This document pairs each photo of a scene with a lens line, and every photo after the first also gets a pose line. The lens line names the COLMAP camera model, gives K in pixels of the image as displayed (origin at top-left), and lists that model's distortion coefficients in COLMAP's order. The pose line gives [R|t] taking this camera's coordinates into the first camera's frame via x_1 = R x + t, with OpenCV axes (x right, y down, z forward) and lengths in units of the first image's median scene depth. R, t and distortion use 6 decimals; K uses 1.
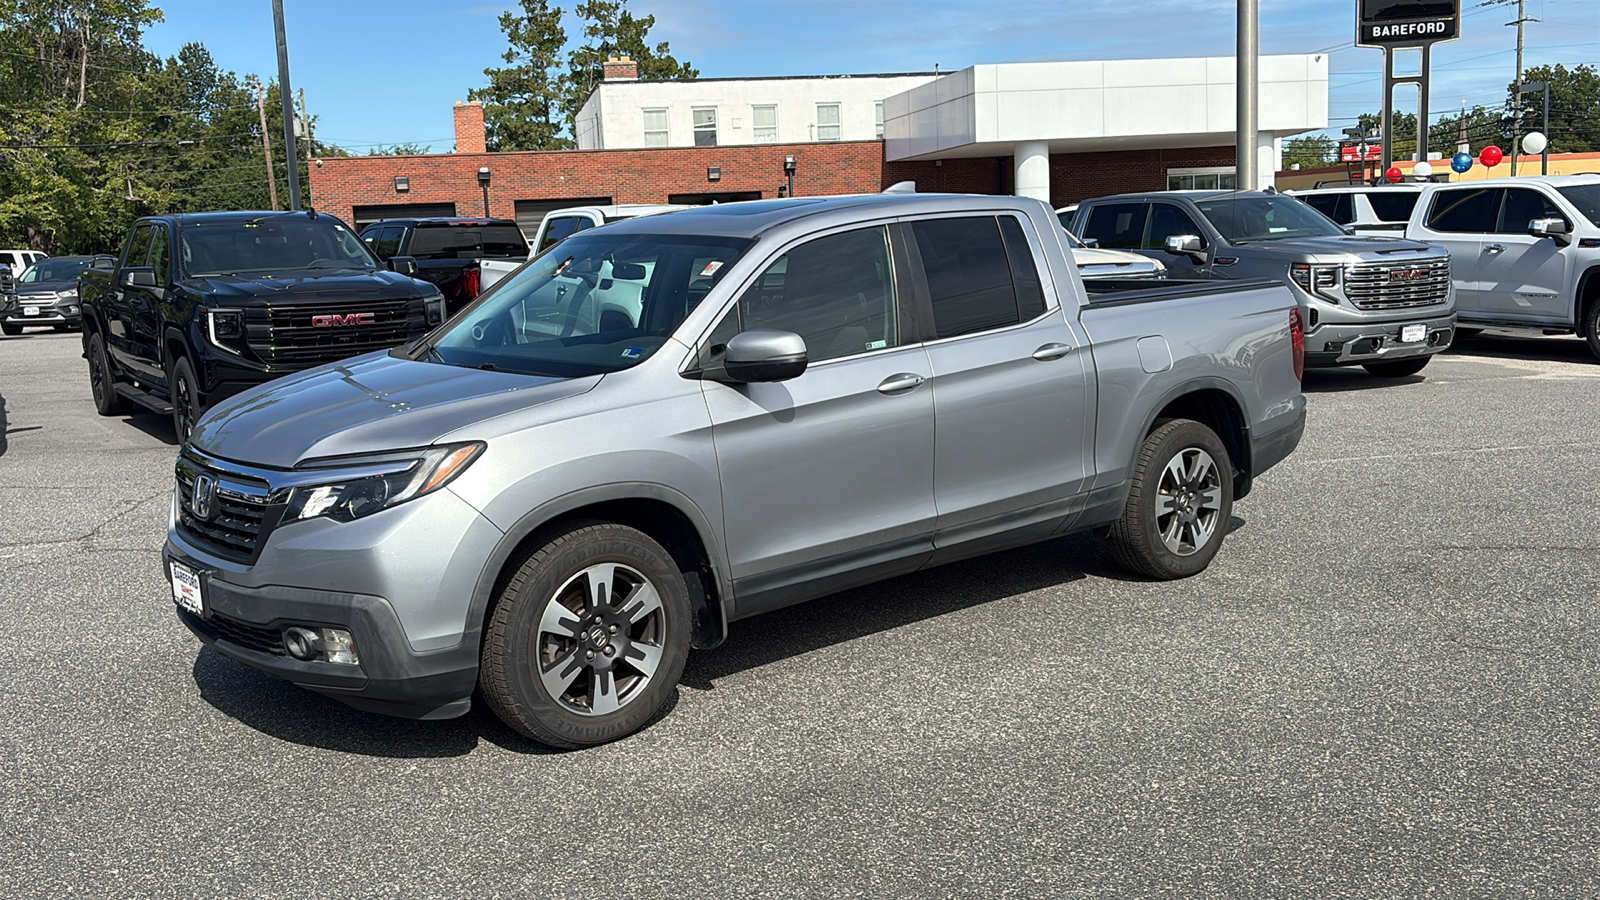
lens RADIAL K [[1483.7, 0, 776.2], [0, 1483.7, 438.0], [0, 0, 1]] dist [0.029515, 0.000000]
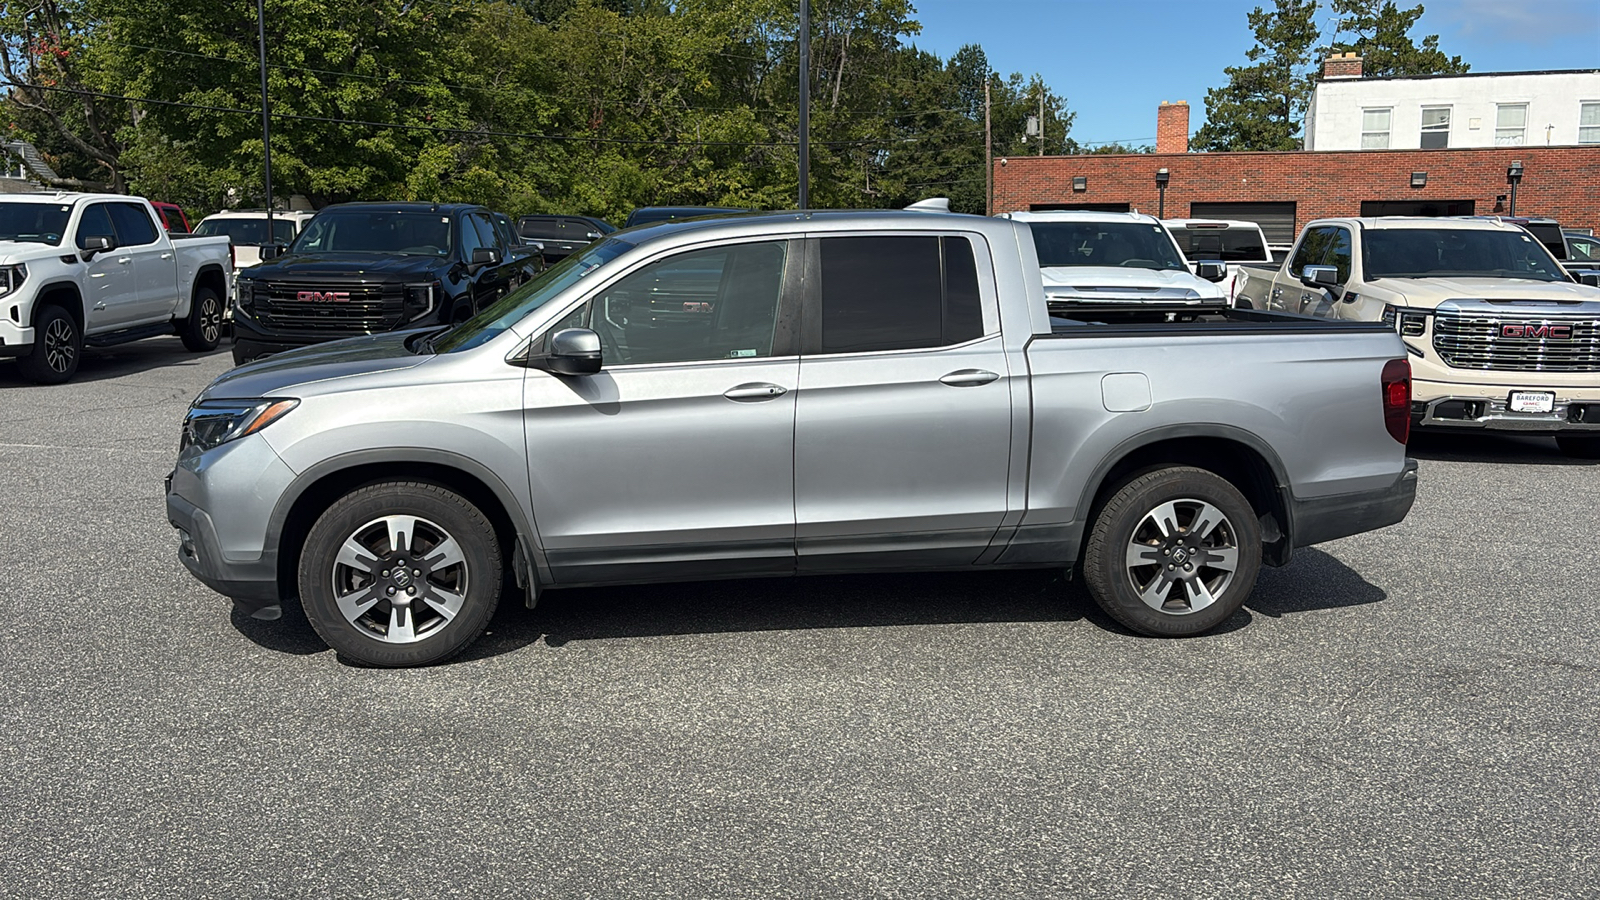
lens RADIAL K [[1483.7, 0, 789.0], [0, 1483.7, 464.4], [0, 0, 1]] dist [0.029515, 0.000000]
pose [[0.875865, 0.117232, -0.468100, 0.484368], [-0.108710, 0.993041, 0.045291, -0.028997], [0.470152, 0.011218, 0.882514, 0.073584]]
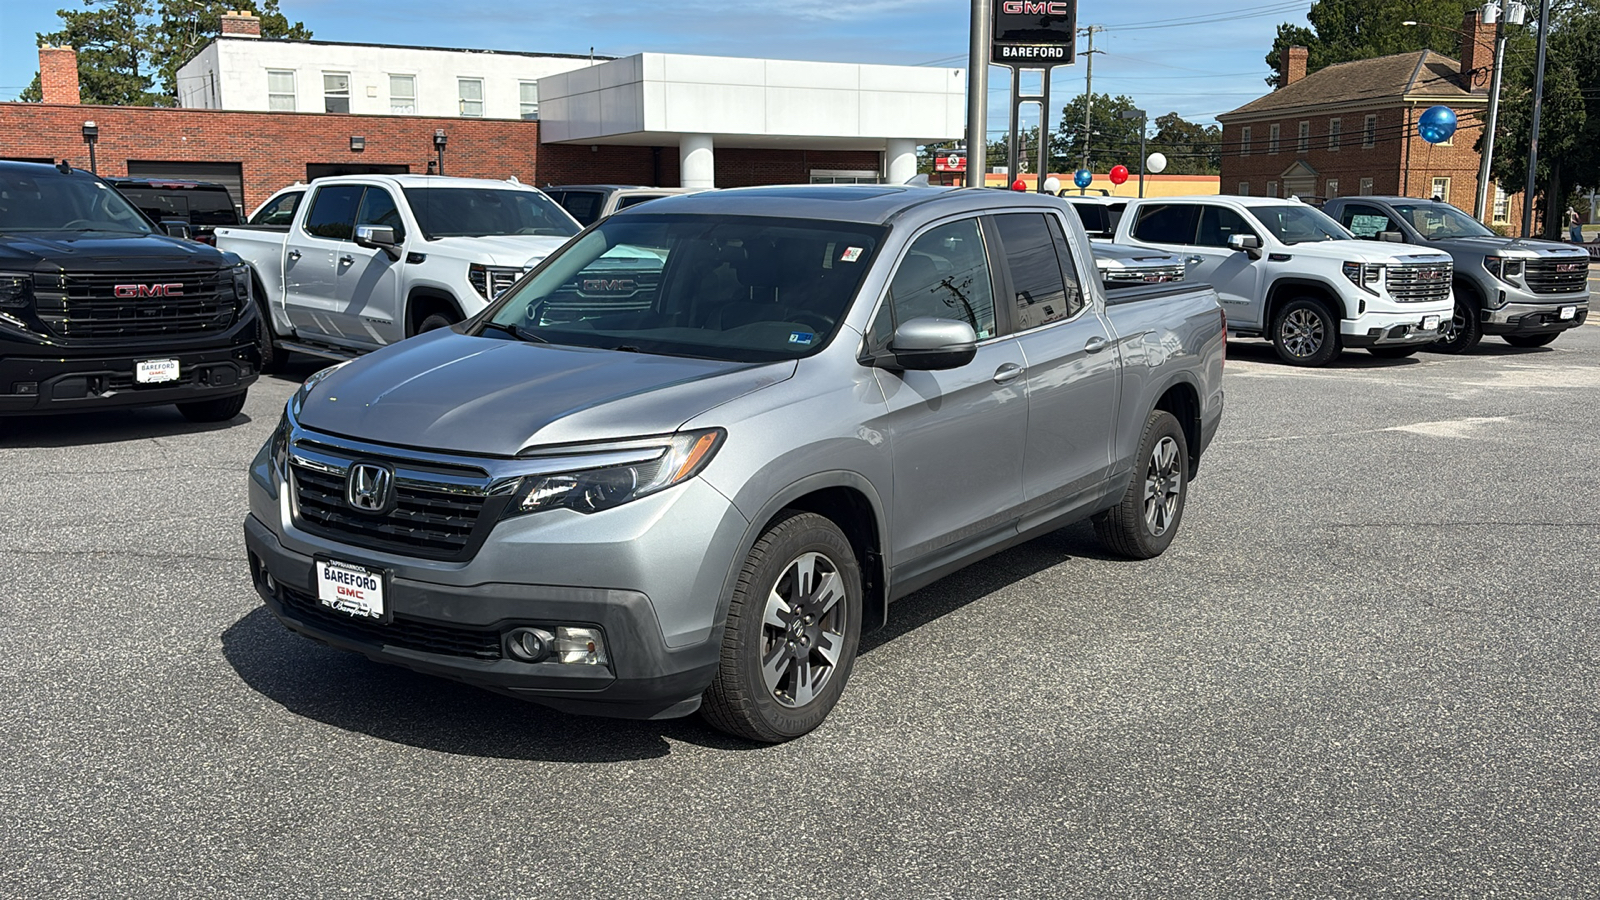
lens RADIAL K [[1483.7, 0, 812.0], [0, 1483.7, 453.8], [0, 0, 1]] dist [0.029515, 0.000000]
pose [[0.955147, -0.000717, 0.296132, -0.281848], [-0.004733, 0.999832, 0.017685, 0.001219], [-0.296095, -0.018293, 0.954983, 0.044213]]
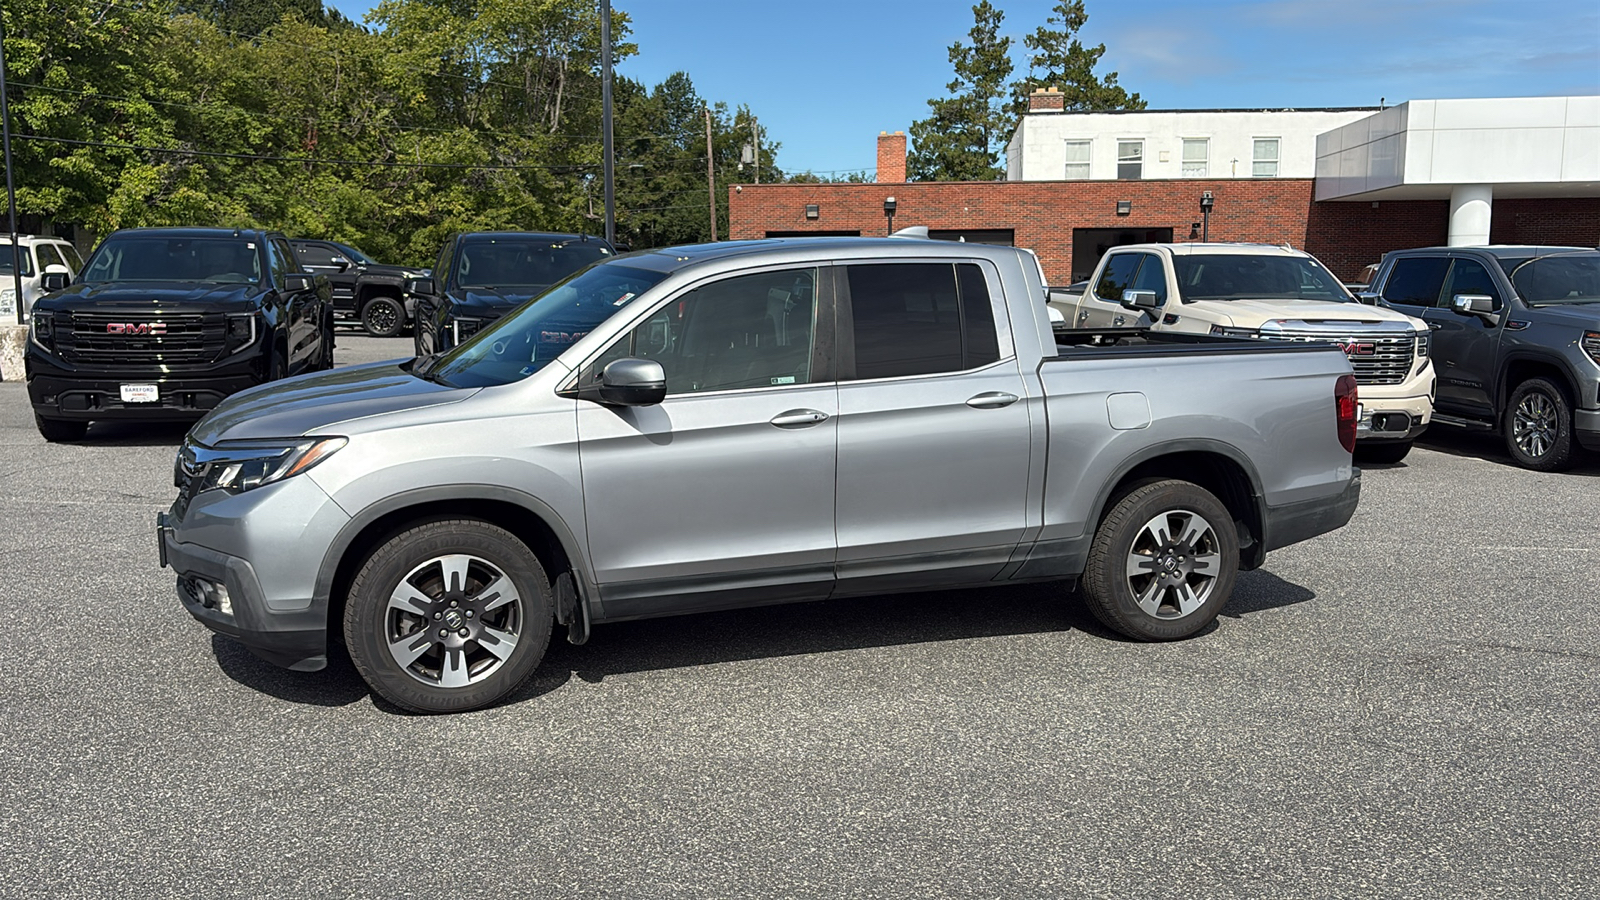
lens RADIAL K [[1483.7, 0, 780.7], [0, 1483.7, 489.0], [0, 0, 1]] dist [0.029515, 0.000000]
pose [[0.952693, 0.087480, -0.291074, 0.308919], [-0.083428, 0.996166, 0.026330, -0.010883], [0.292261, -0.000801, 0.956338, -0.008247]]
